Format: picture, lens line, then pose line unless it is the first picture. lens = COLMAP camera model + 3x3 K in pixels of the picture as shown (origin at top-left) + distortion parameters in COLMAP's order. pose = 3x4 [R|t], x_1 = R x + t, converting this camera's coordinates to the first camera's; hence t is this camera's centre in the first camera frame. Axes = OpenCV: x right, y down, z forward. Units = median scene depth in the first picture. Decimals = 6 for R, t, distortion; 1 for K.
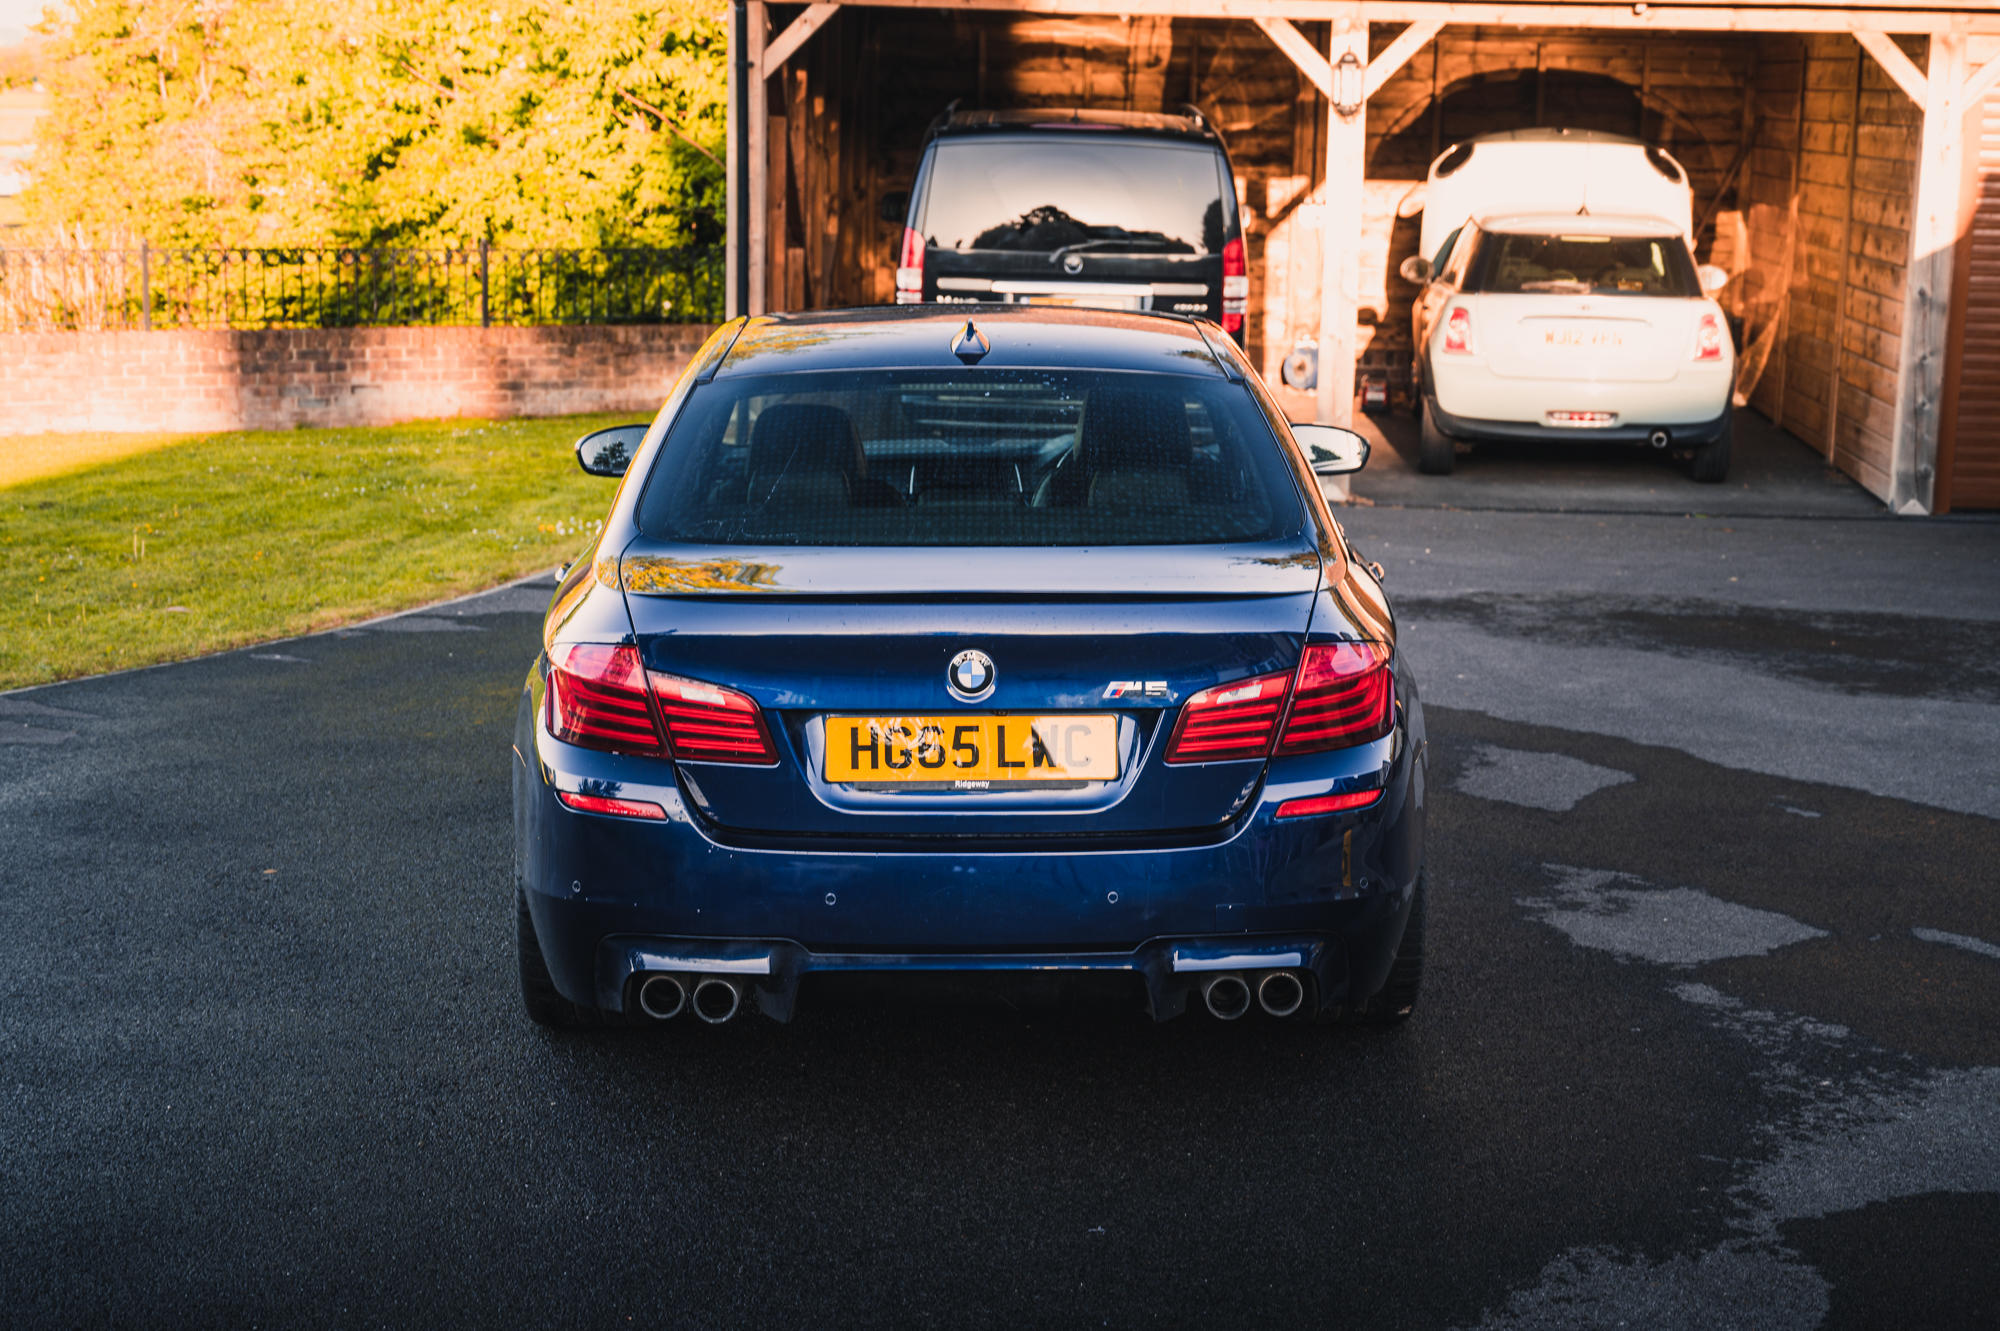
lens RADIAL K [[3229.4, 0, 1045.5], [0, 3229.4, 693.8], [0, 0, 1]] dist [0.011385, 0.012623]
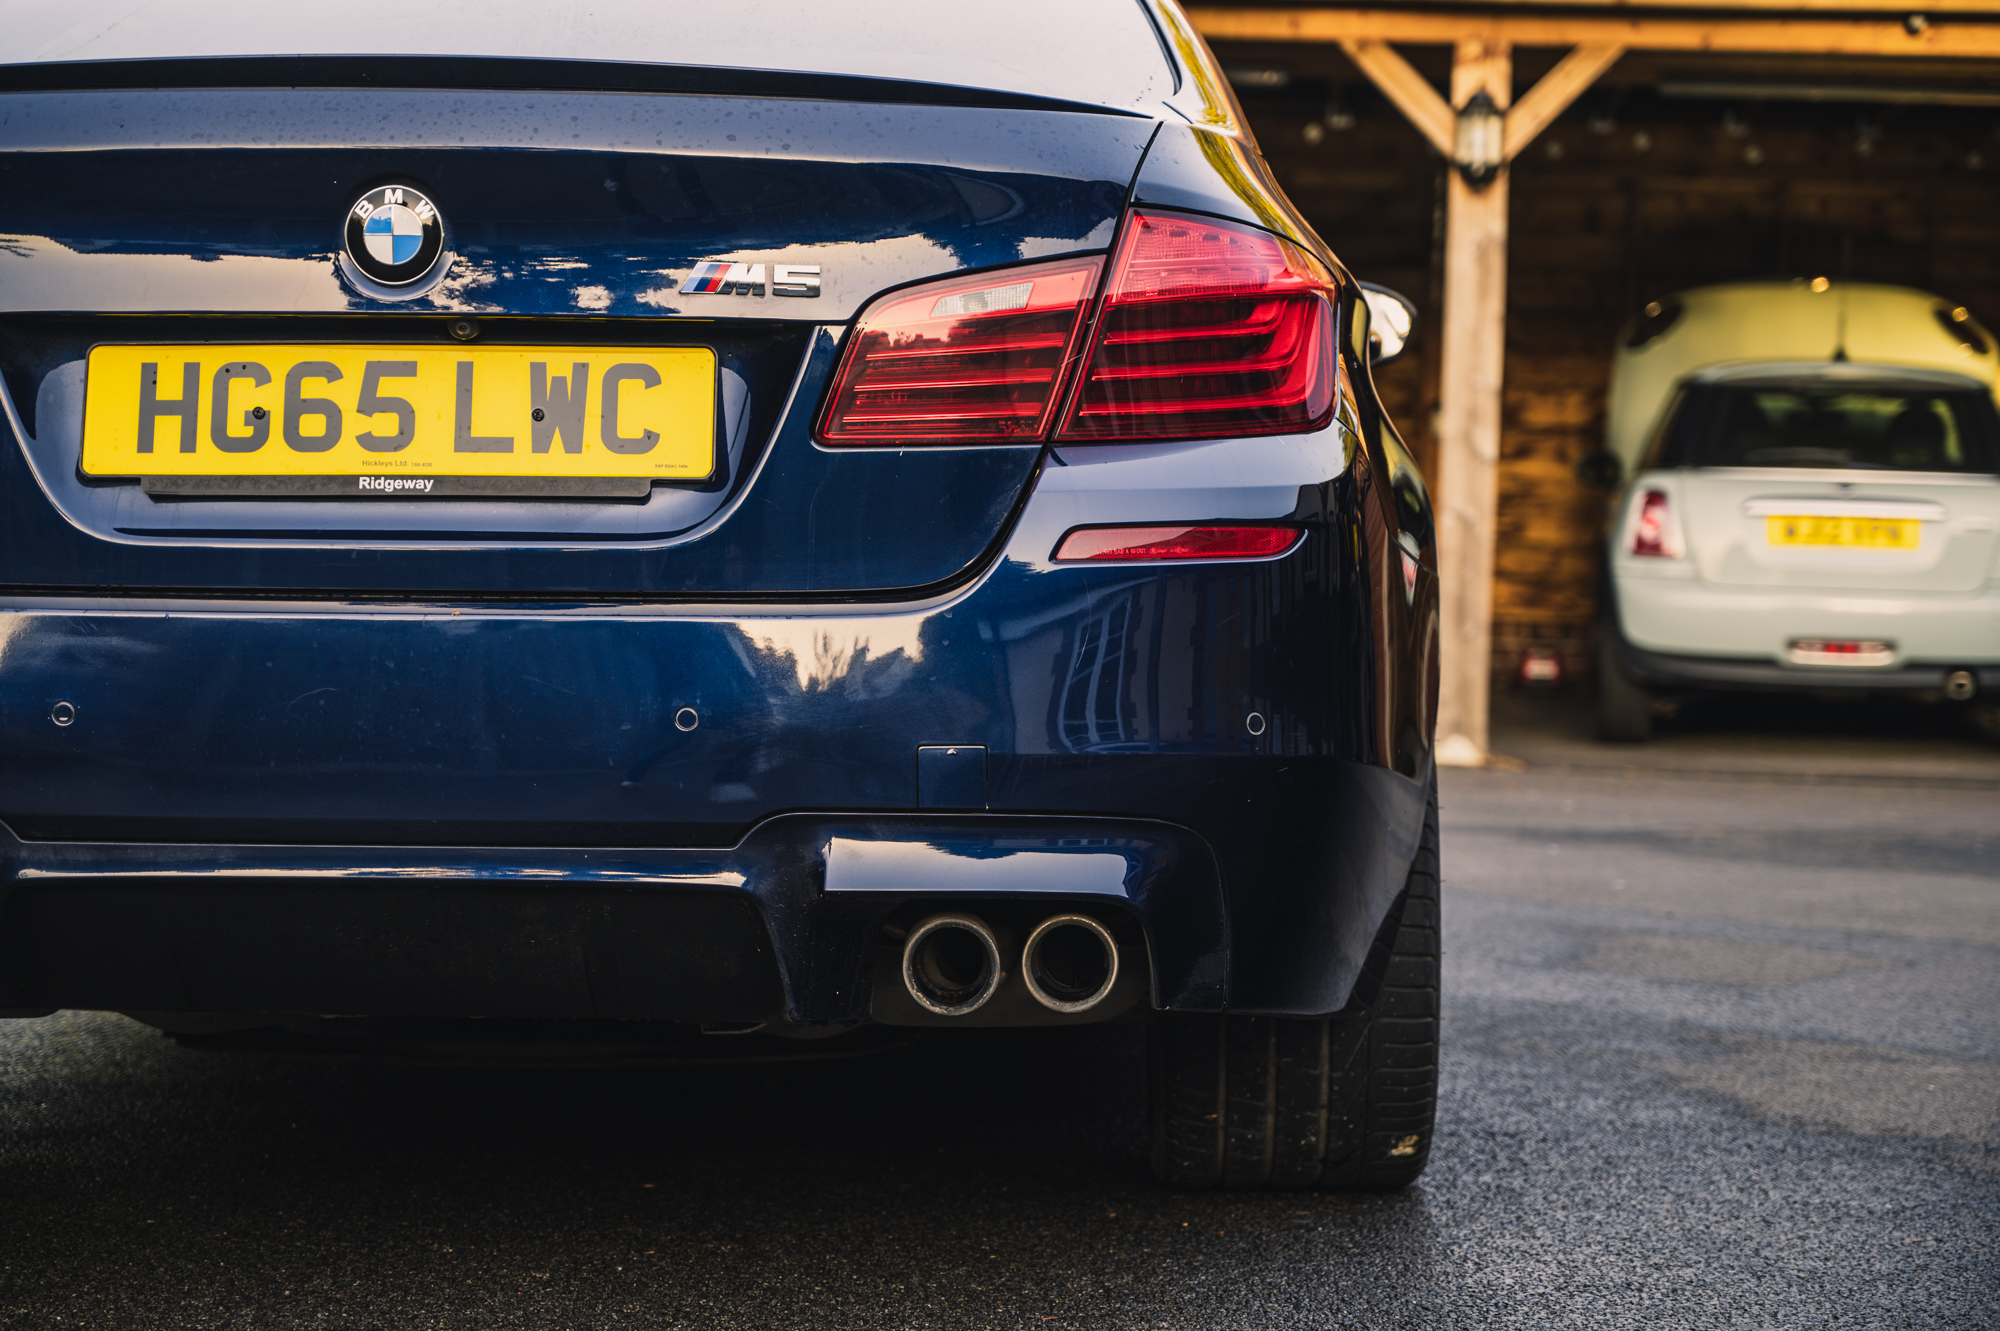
lens RADIAL K [[4182.3, 0, 1000.0], [0, 4182.3, 665.5], [0, 0, 1]] dist [0.018239, 0.027363]
pose [[0.999032, 0.009438, -0.042957, 0.032259], [-0.015757, 0.988678, -0.149225, 0.051148], [0.041062, 0.149757, 0.987870, 0.152348]]
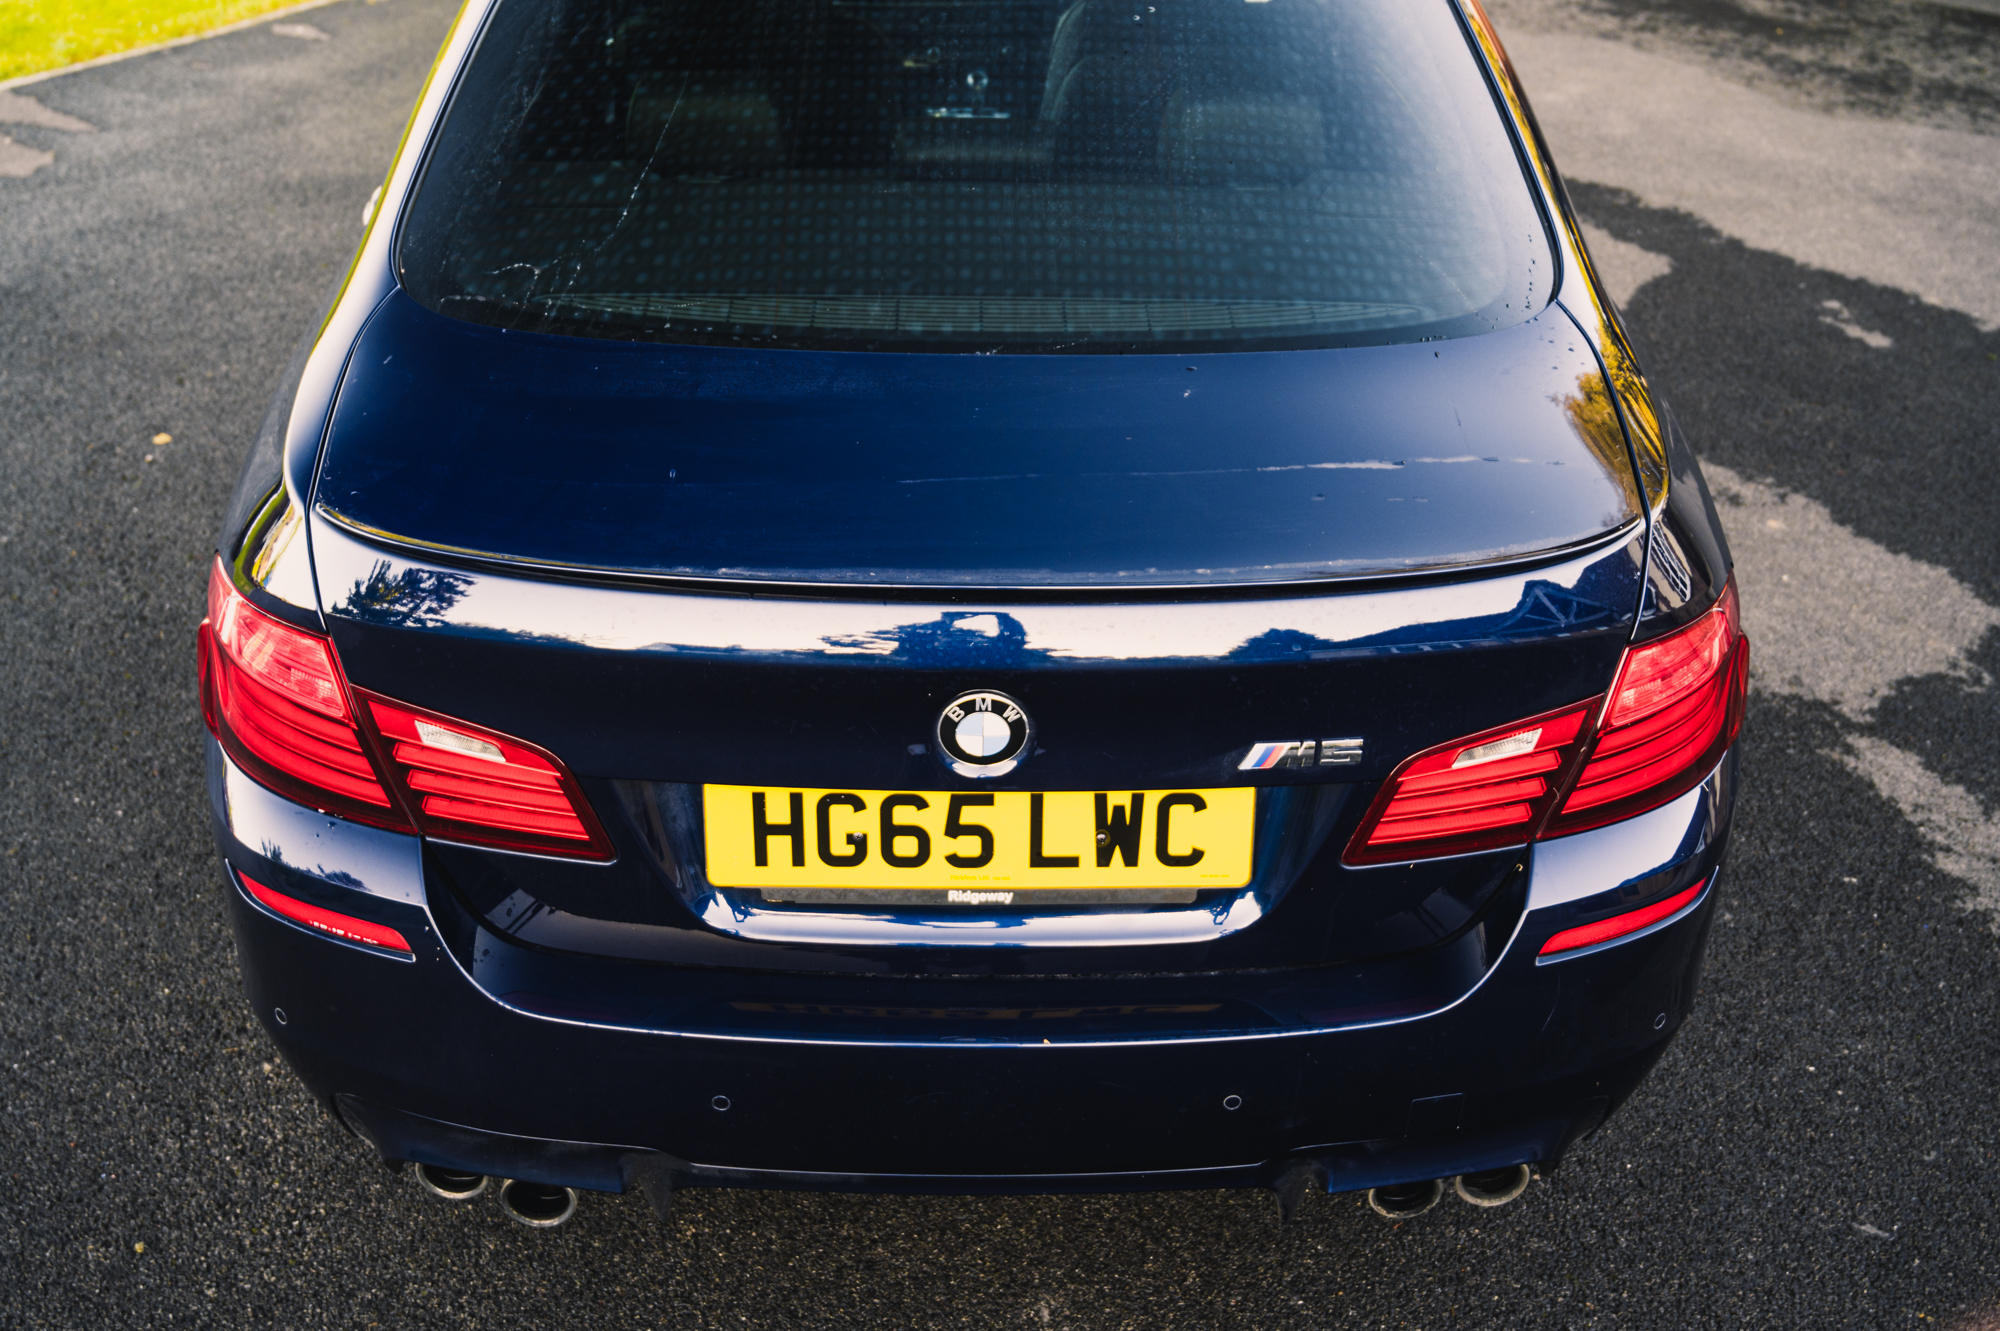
lens RADIAL K [[1812.1, 0, 1000.0], [0, 1812.1, 665.5], [0, 0, 1]] dist [0.007834, -0.005332]
pose [[0.999780, 0.020768, 0.002826, -0.007675], [-0.020109, 0.912464, 0.408663, -0.047258], [0.005908, -0.408630, 0.912681, 0.268872]]
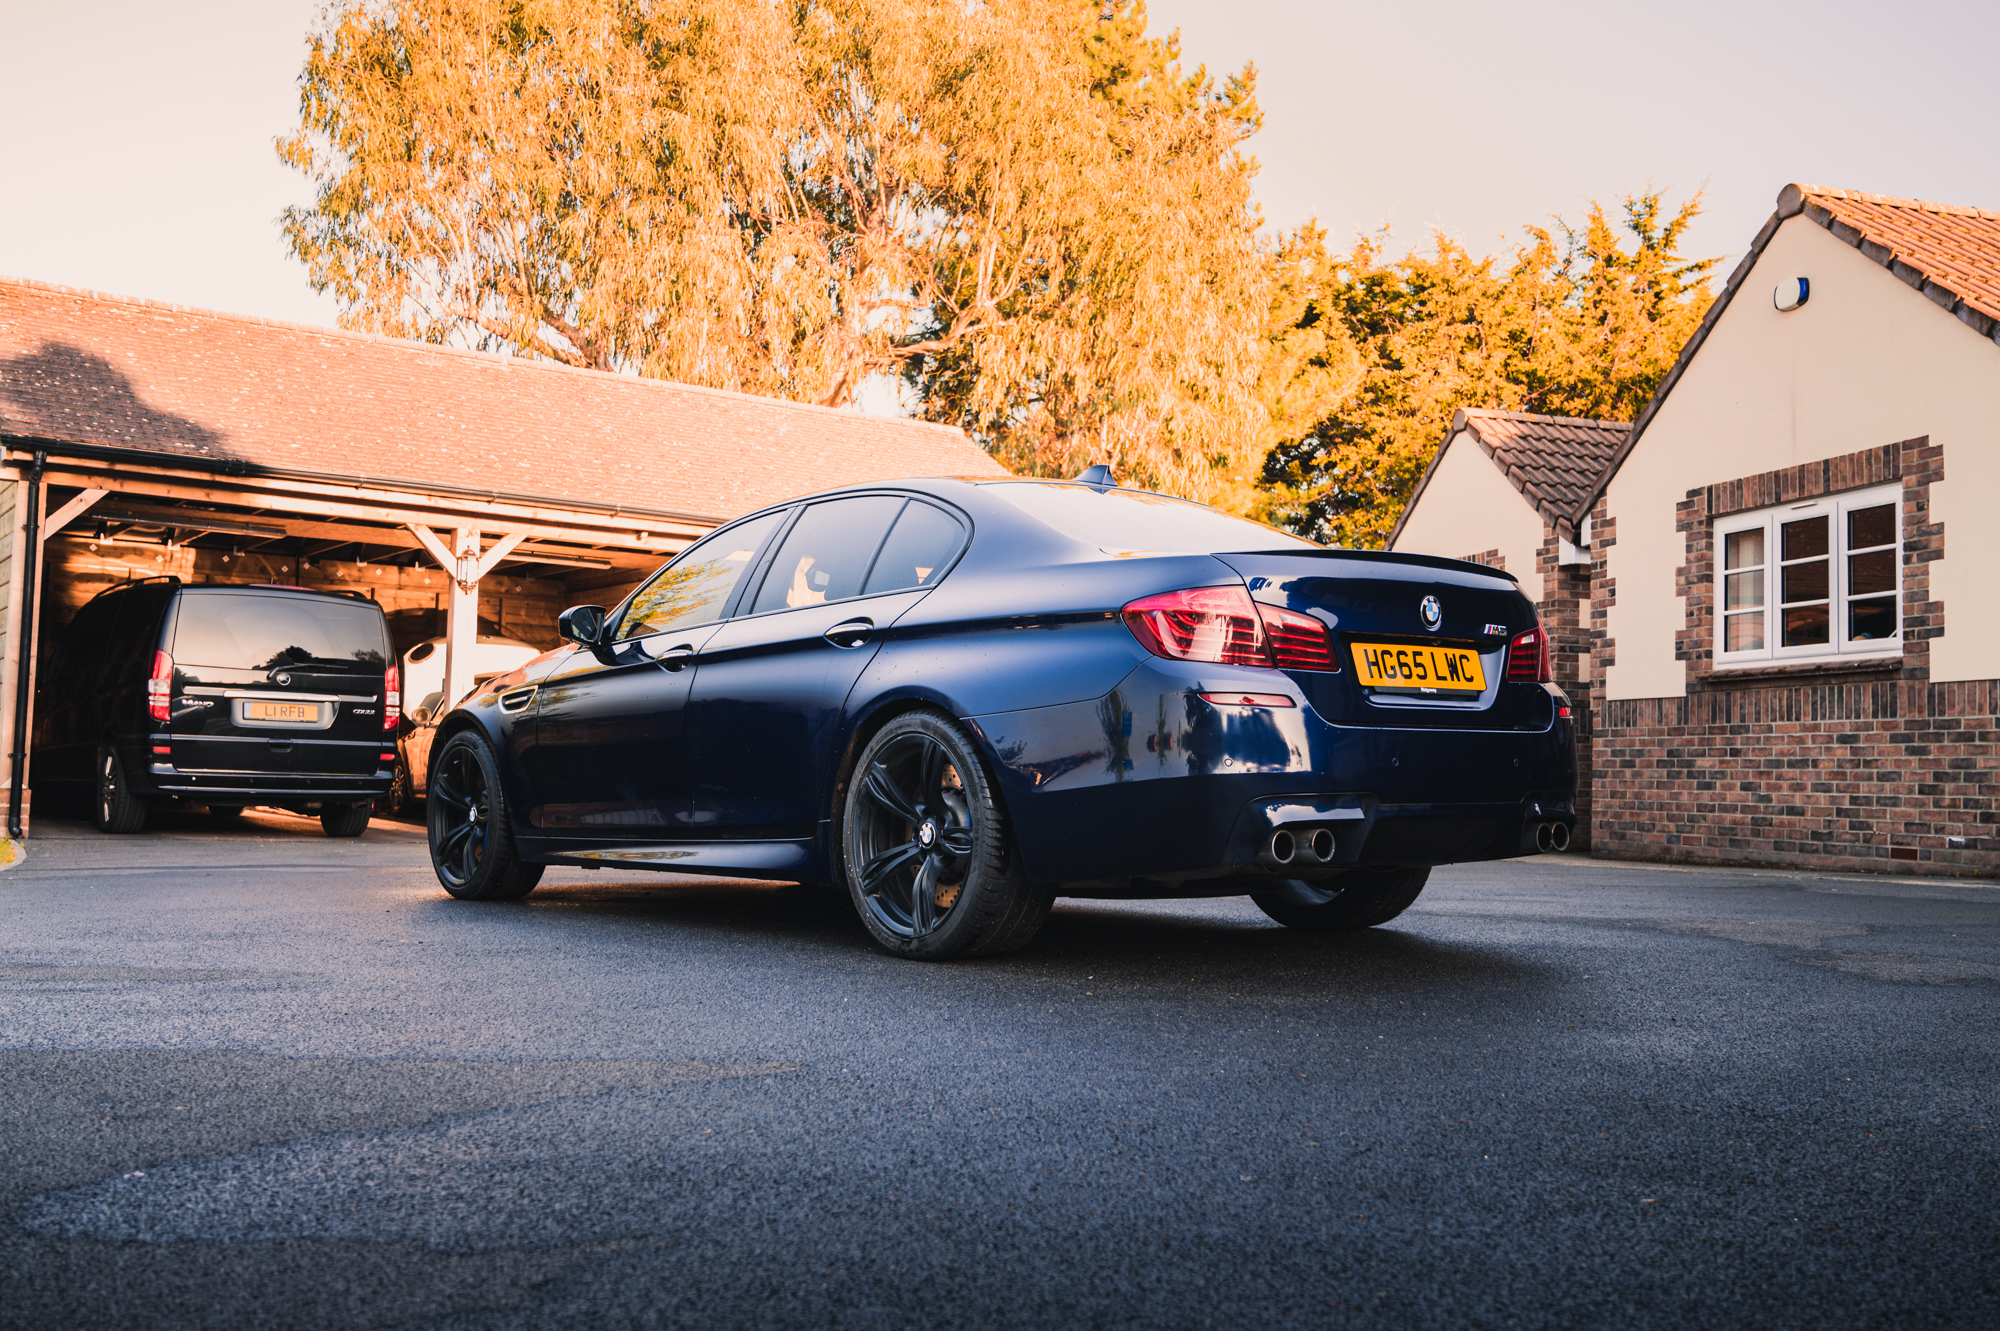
lens RADIAL K [[1857.4, 0, 1000.0], [0, 1857.4, 665.5], [0, 0, 1]] dist [-0.012707, -0.000443]
pose [[0.789256, 0.036727, 0.612965, -0.247673], [0.106989, 0.974717, -0.196161, 0.057841], [-0.604672, 0.220402, 0.765372, 0.173836]]
